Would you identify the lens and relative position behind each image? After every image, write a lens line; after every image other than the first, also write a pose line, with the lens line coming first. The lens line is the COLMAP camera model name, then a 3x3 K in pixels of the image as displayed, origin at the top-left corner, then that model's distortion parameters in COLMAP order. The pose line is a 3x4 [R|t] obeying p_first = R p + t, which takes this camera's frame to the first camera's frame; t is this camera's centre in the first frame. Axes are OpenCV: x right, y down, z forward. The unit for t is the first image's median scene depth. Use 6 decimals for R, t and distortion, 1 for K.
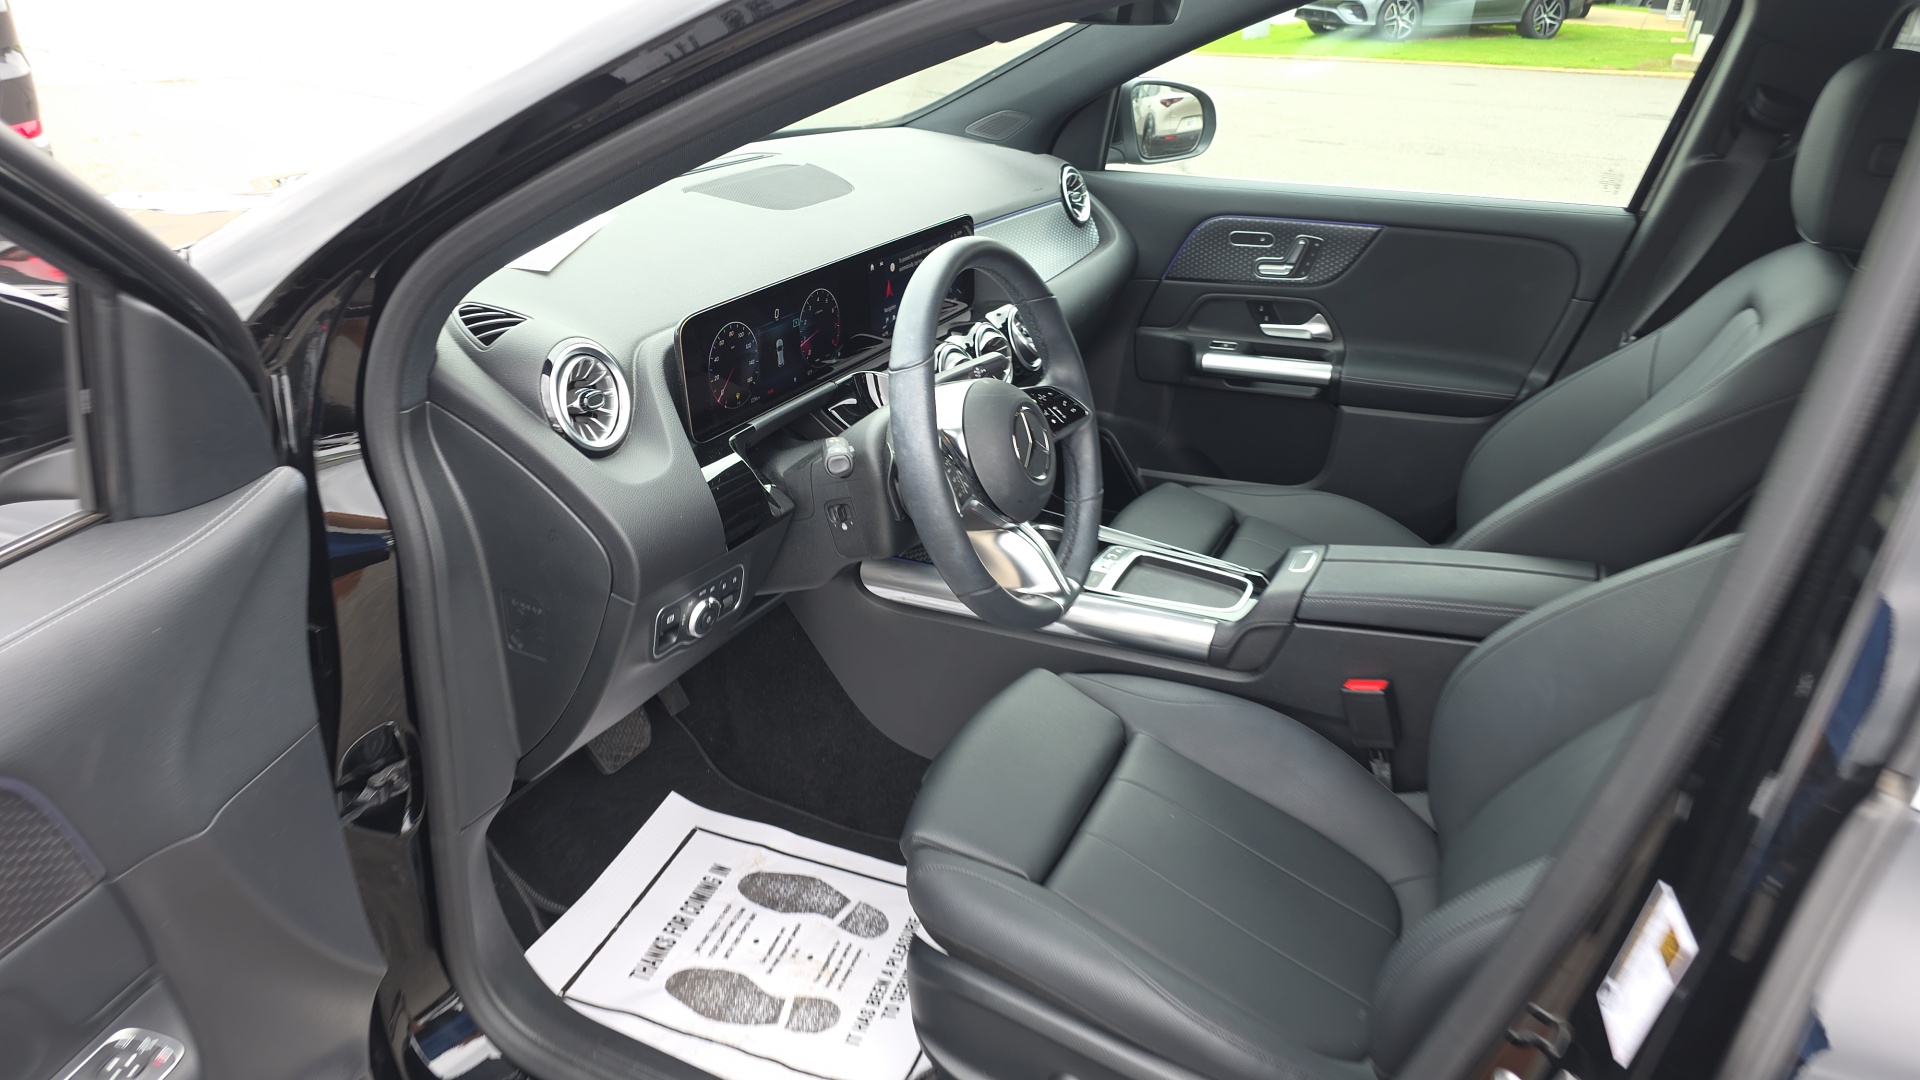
lens RADIAL K [[1310.6, 0, 981.7], [0, 1310.6, 542.4], [0, 0, 1]] dist [0.054511, -0.000511]
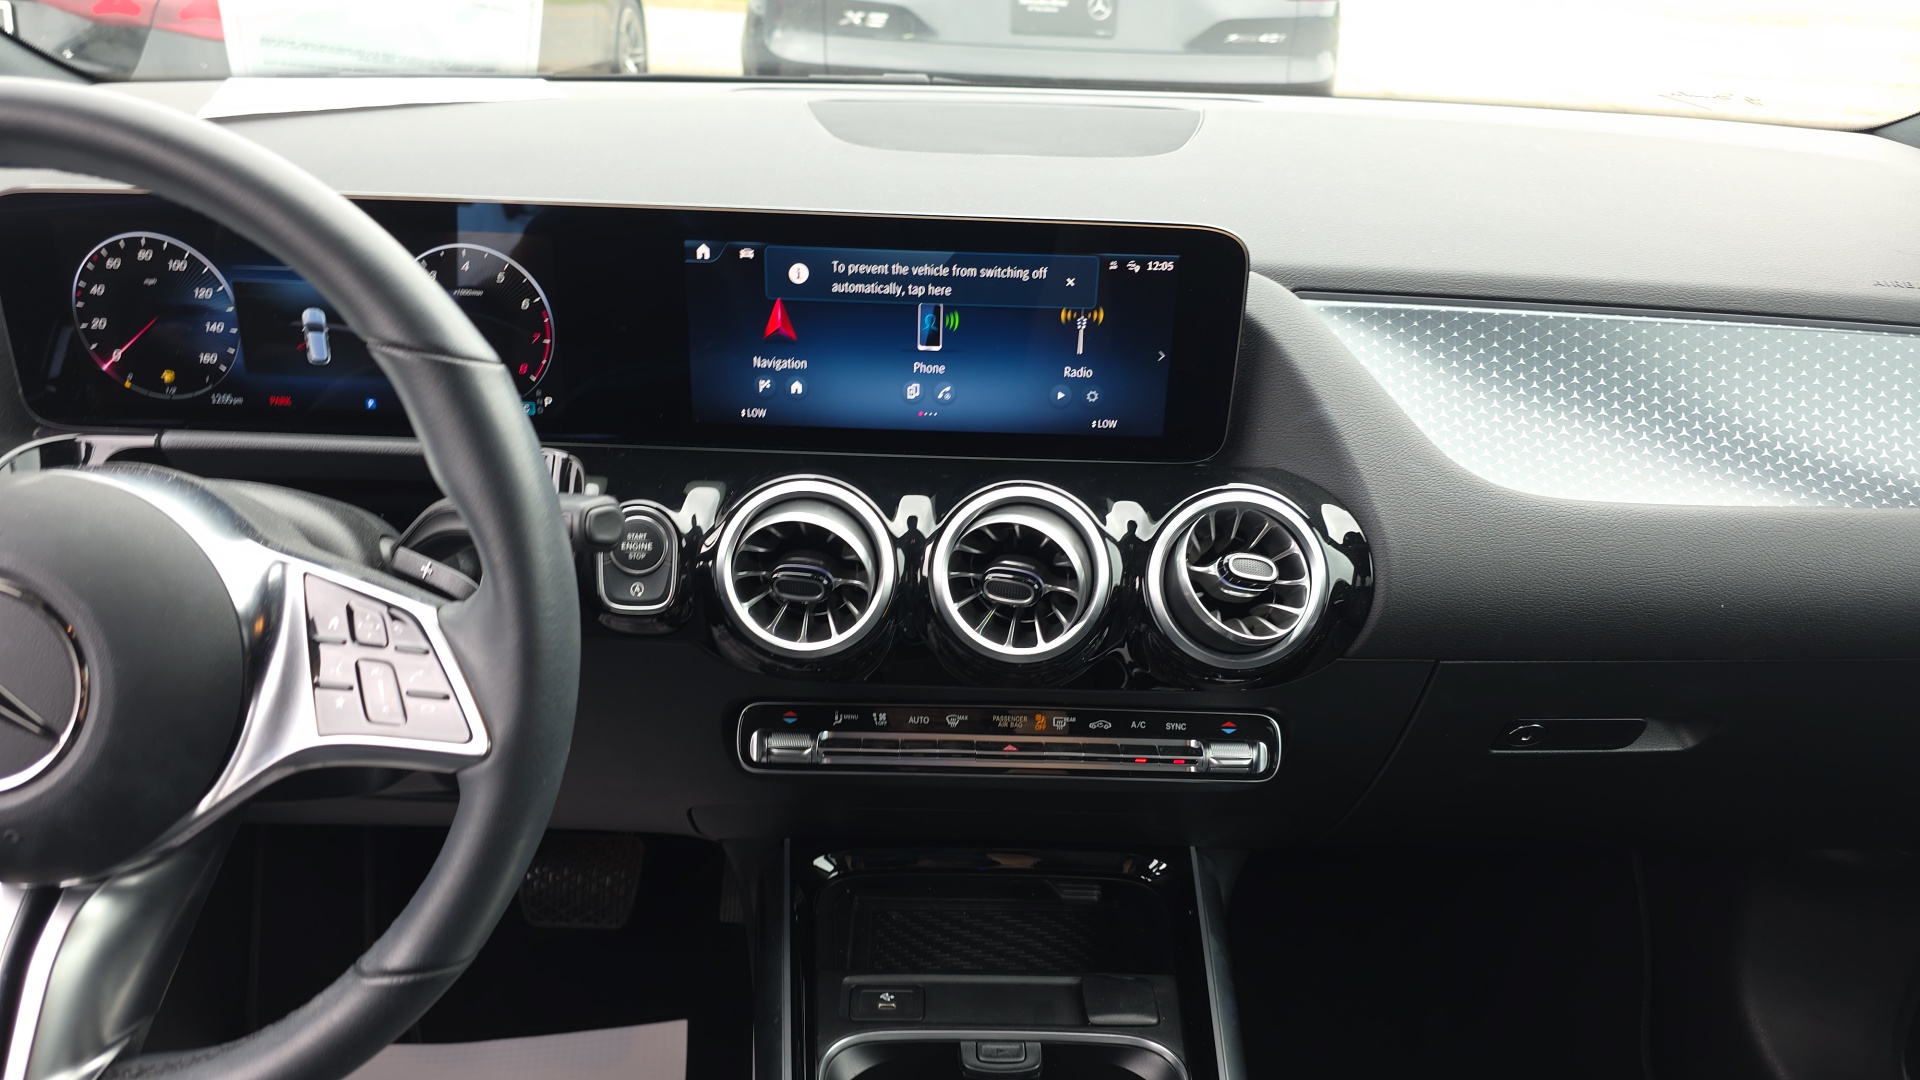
lens RADIAL K [[1308.7, 0, 938.6], [0, 1308.7, 571.0], [0, 0, 1]] dist [0.063959, -0.072300]
pose [[0.409380, 0.351707, -0.841850, 0.248179], [-0.392420, 0.900878, 0.185539, -0.155899], [0.823659, 0.254403, 0.506818, 0.599200]]
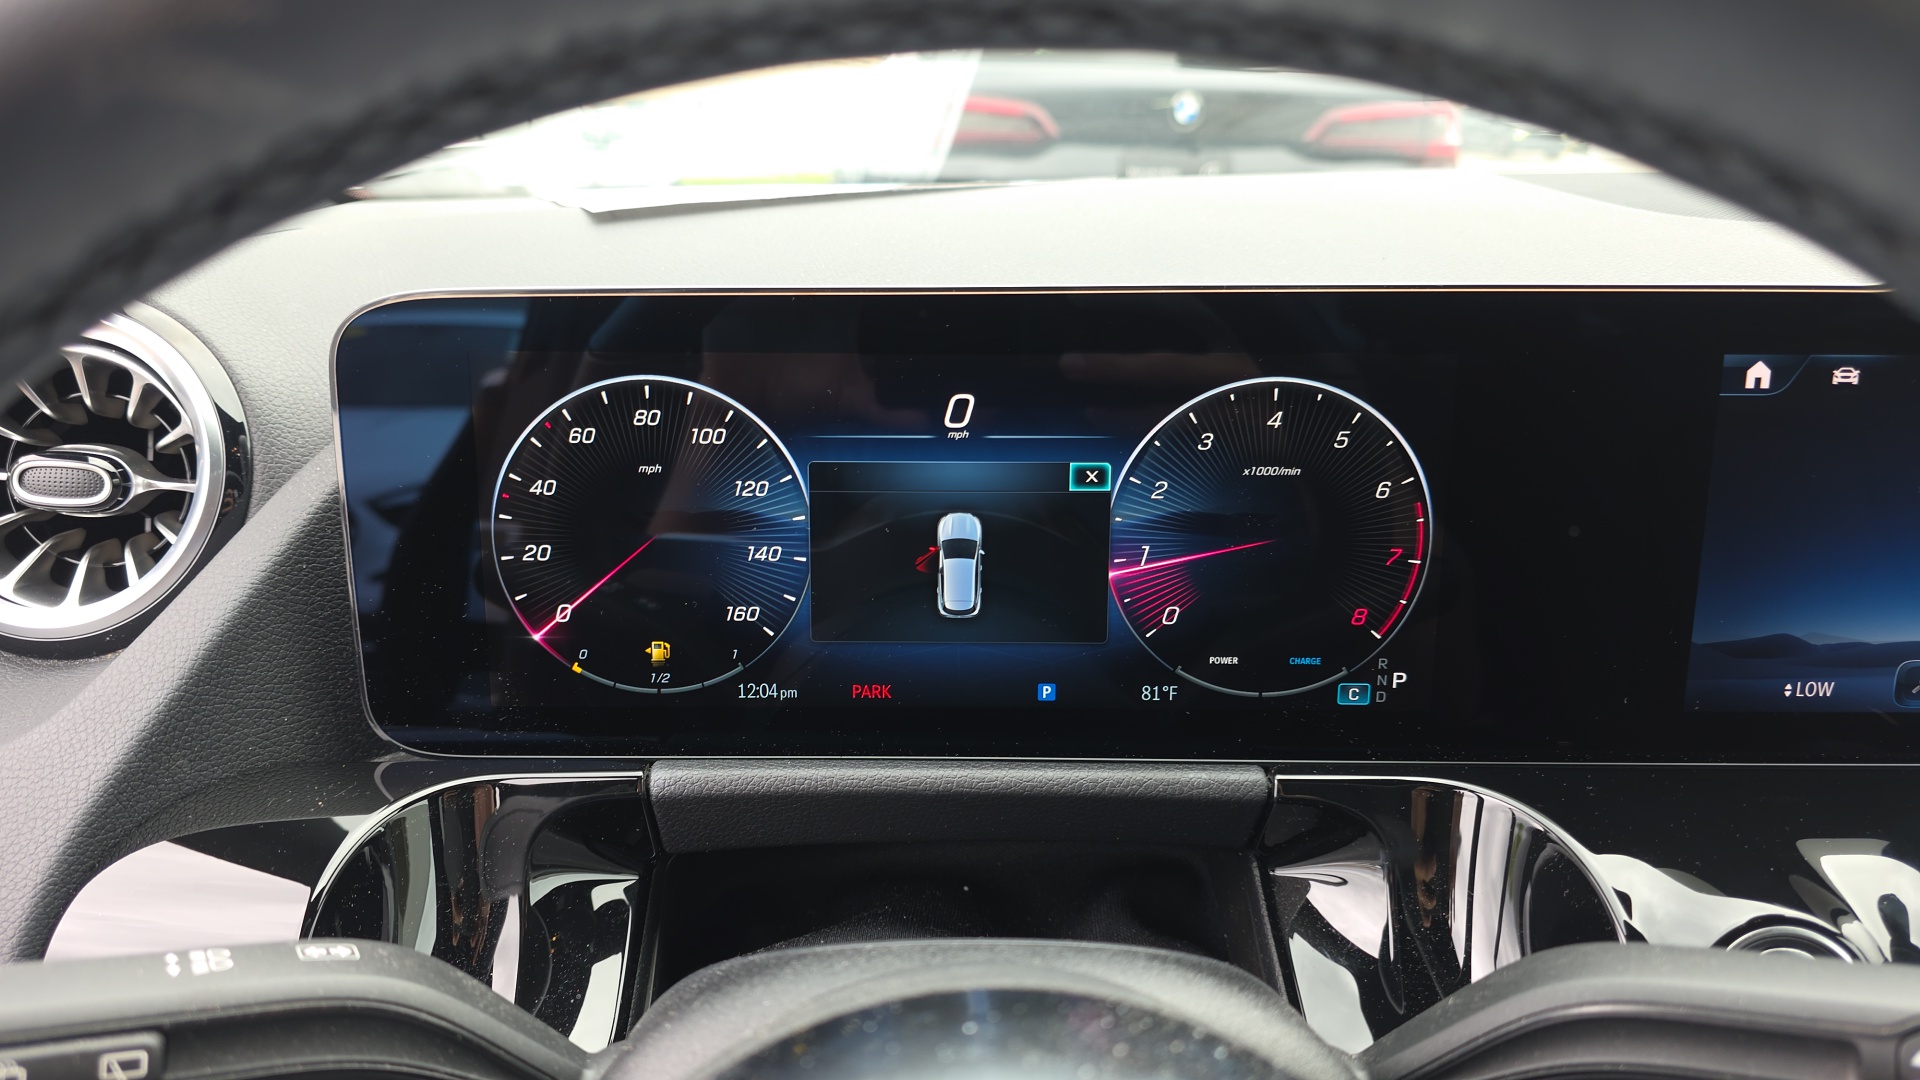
lens RADIAL K [[1288.2, 0, 947.1], [0, 1288.2, 535.7], [0, 0, 1]] dist [0.039951, -0.046319]
pose [[0.415899, 0.198892, -0.887395, 0.040552], [-0.367634, 0.929274, 0.035978, -0.098274], [0.831789, 0.311274, 0.459603, 0.548947]]
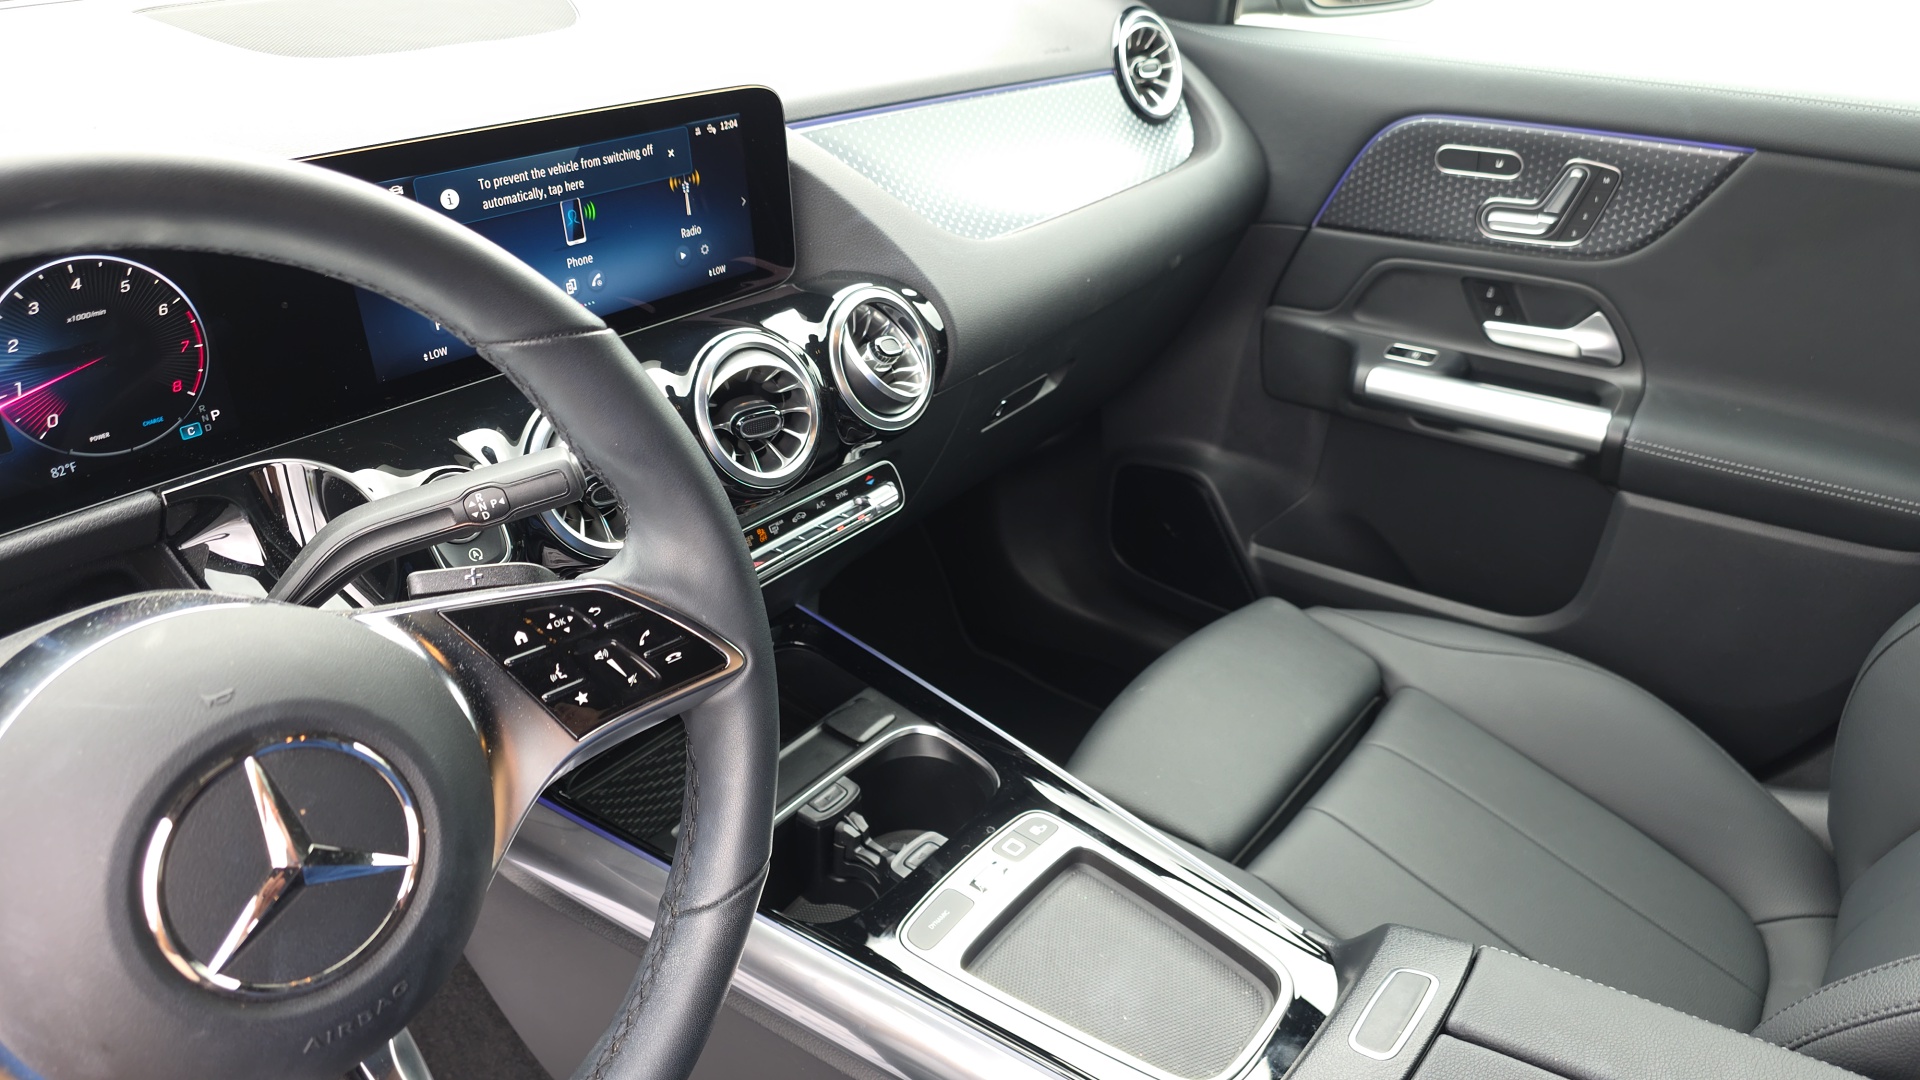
lens RADIAL K [[1318.4, 0, 1004.0], [0, 1318.4, 536.6], [0, 0, 1]] dist [0.037973, -0.054790]
pose [[0.973794, 0.104975, -0.201755, 0.143664], [-0.090092, 0.992584, 0.081615, -0.108585], [0.208826, -0.061300, 0.976030, 0.437560]]
